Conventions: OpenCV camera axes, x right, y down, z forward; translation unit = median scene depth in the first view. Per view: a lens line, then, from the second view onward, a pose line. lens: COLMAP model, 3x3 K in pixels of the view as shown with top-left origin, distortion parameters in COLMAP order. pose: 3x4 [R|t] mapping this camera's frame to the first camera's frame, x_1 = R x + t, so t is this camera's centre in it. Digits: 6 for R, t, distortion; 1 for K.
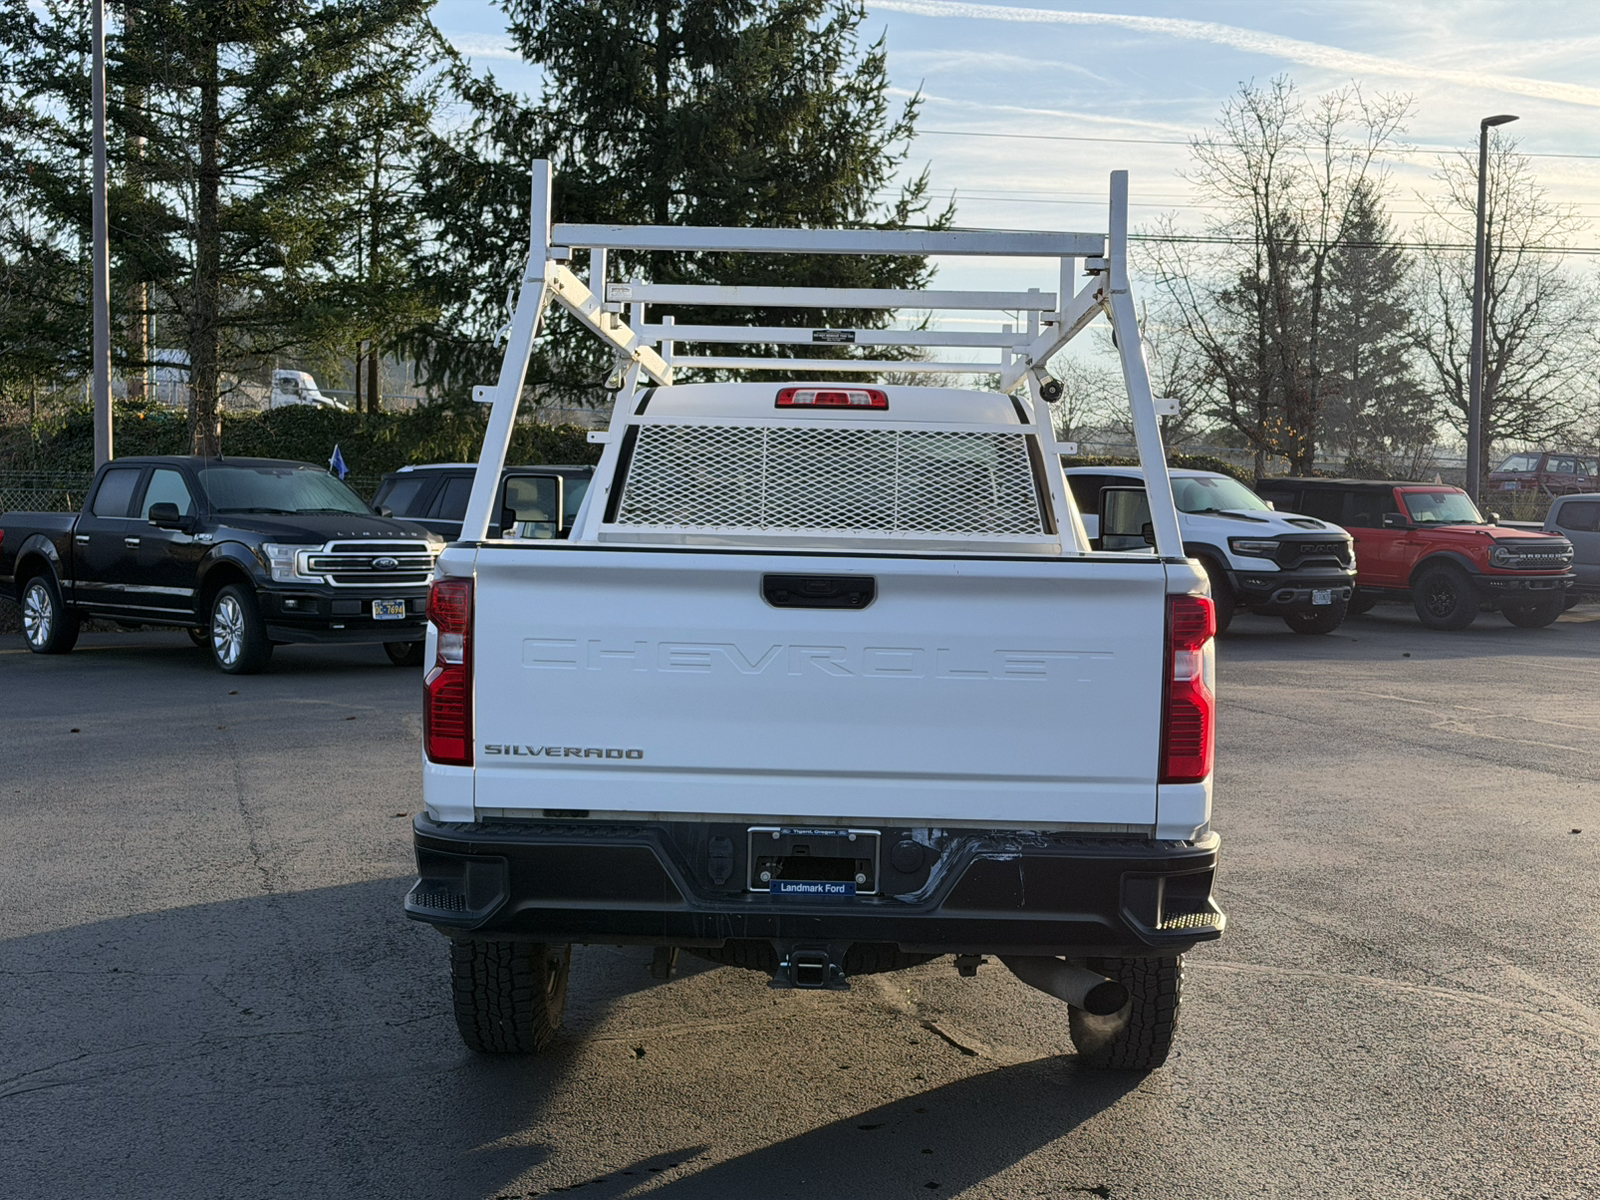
lens RADIAL K [[2193.8, 0, 812.7], [0, 2193.8, 604.2], [0, 0, 1]] dist [0.136985, -0.207046]
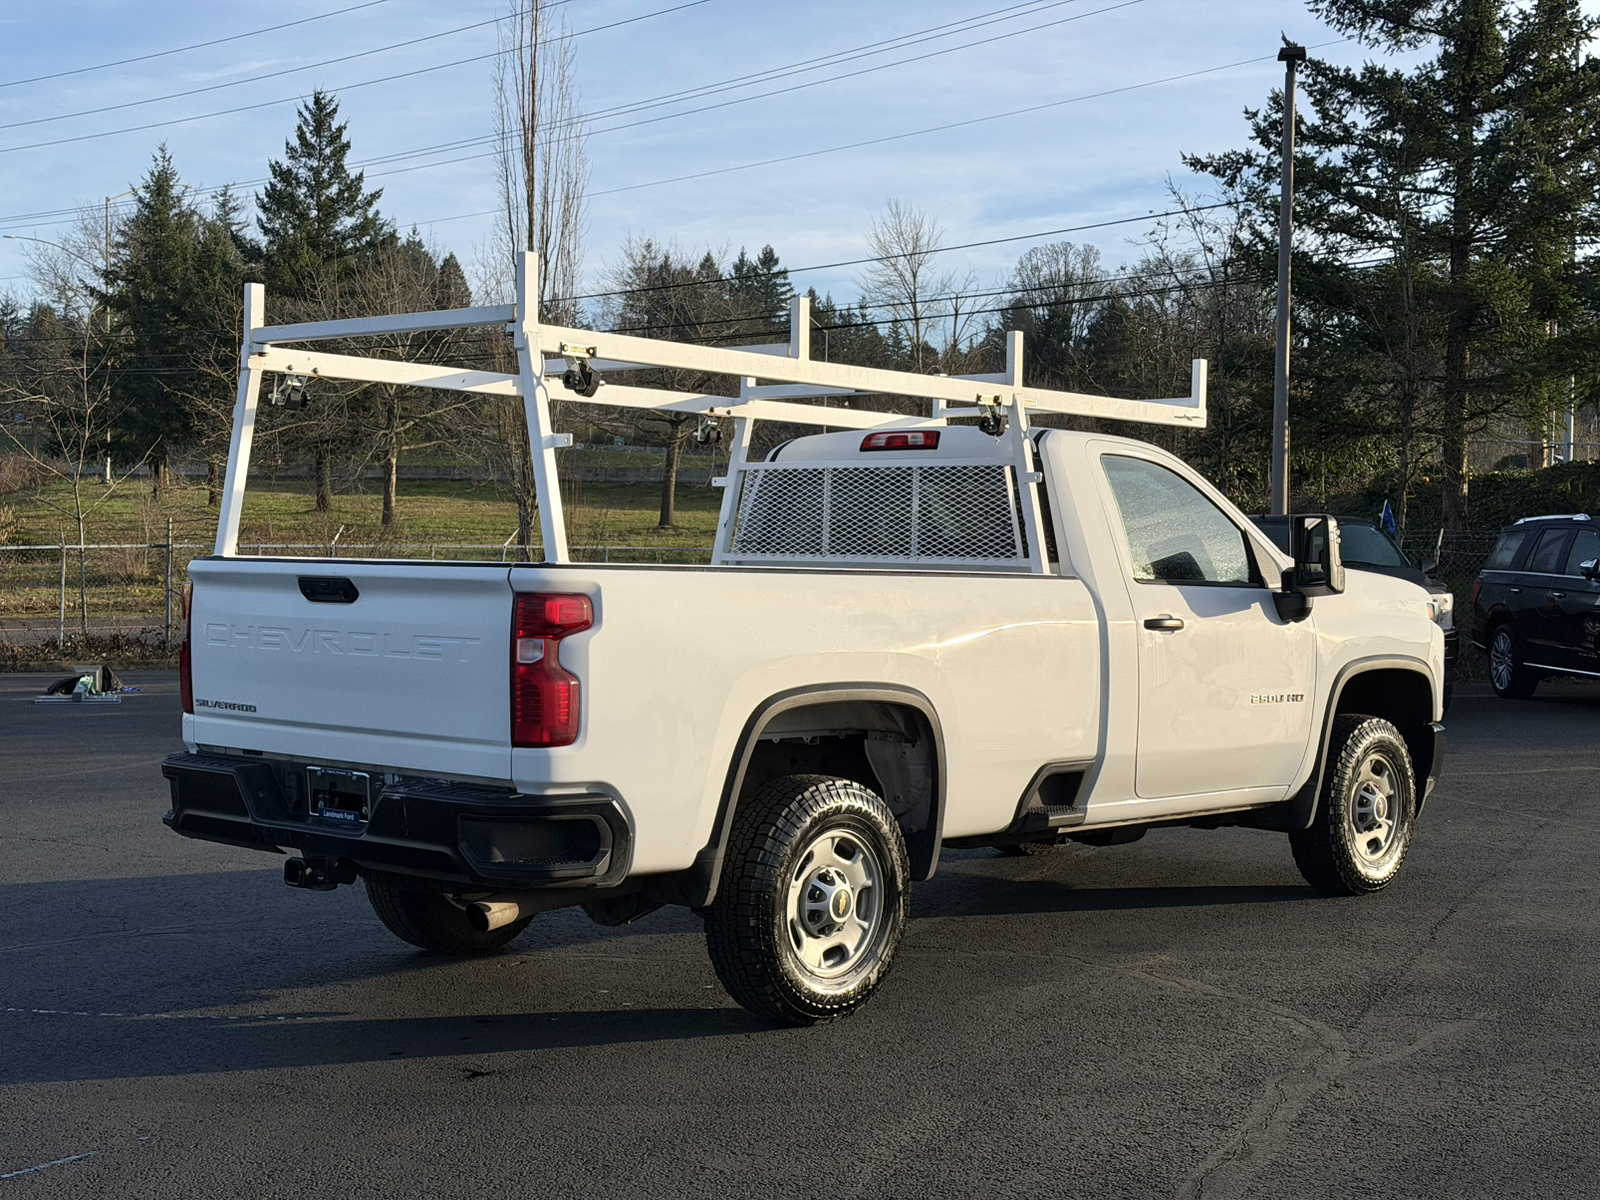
lens RADIAL K [[2193.8, 0, 812.7], [0, 2193.8, 604.2], [0, 0, 1]] dist [0.136985, -0.207046]
pose [[0.757456, 0.003148, -0.652879, 0.272116], [-0.023315, 0.999481, -0.022231, 0.006374], [0.652470, 0.032061, 0.757136, 0.044633]]
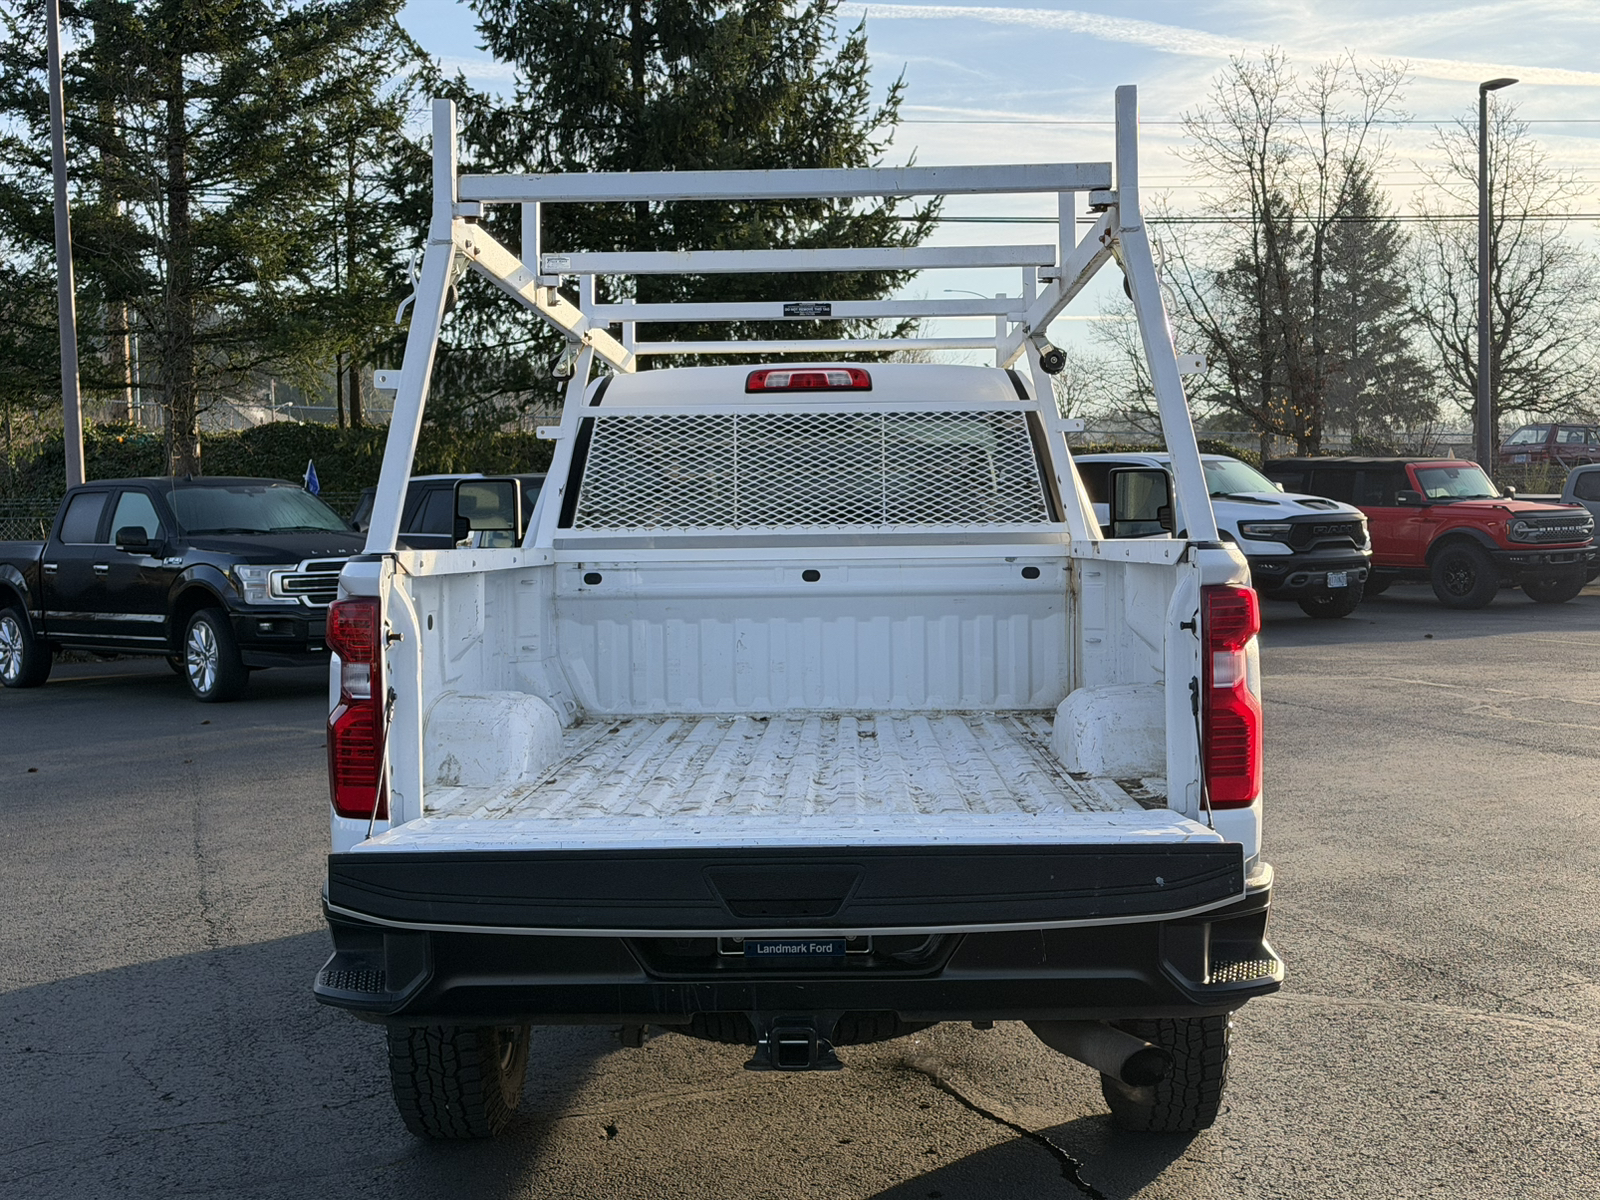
lens RADIAL K [[2193.8, 0, 812.7], [0, 2193.8, 604.2], [0, 0, 1]] dist [0.136985, -0.207046]
pose [[0.999299, -0.037369, -0.002370, 0.003483], [0.037367, 0.999301, -0.000560, -0.000581], [0.002389, 0.000471, 0.999997, 0.038716]]
